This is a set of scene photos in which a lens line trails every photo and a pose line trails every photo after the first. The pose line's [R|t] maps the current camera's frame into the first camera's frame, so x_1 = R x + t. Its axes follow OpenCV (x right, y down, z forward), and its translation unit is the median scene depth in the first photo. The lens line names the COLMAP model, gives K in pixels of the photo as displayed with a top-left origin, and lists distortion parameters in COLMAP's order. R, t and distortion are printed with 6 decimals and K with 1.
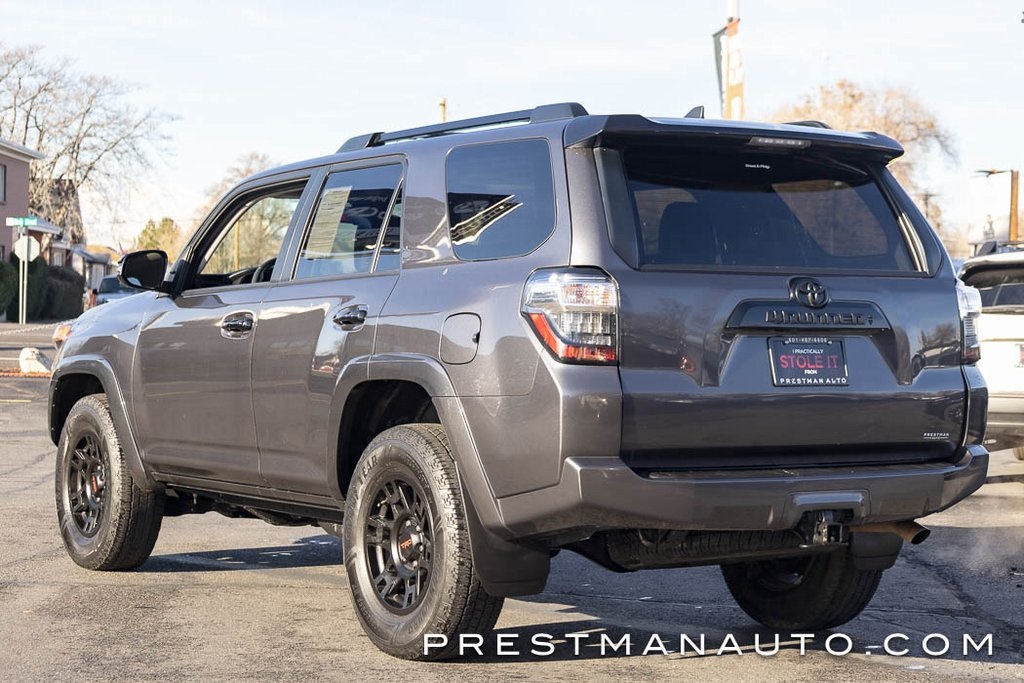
lens RADIAL K [[2009.9, 0, 511.3], [0, 2009.9, 342.1], [0, 0, 1]] dist [0.190315, 0.000000]
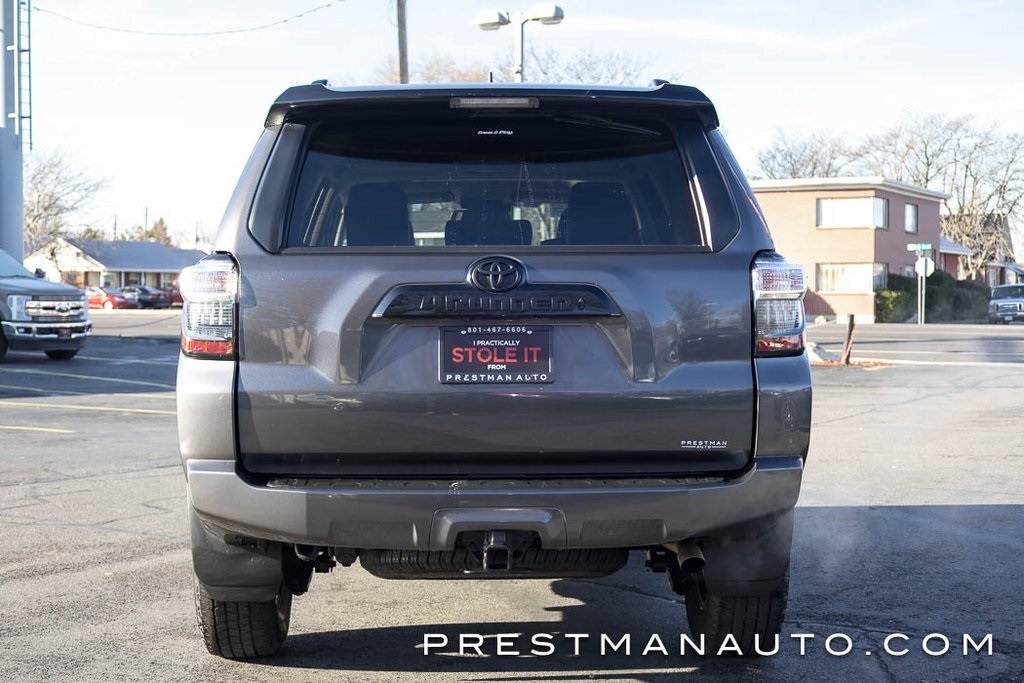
lens RADIAL K [[1507.2, 0, 513.4], [0, 1507.2, 341.5], [0, 0, 1]] dist [0.017218, 0.000000]
pose [[0.866730, -0.005297, -0.498749, 0.466536], [0.006378, 0.999980, 0.000464, 0.003712], [0.498736, -0.003583, 0.866746, 0.446923]]
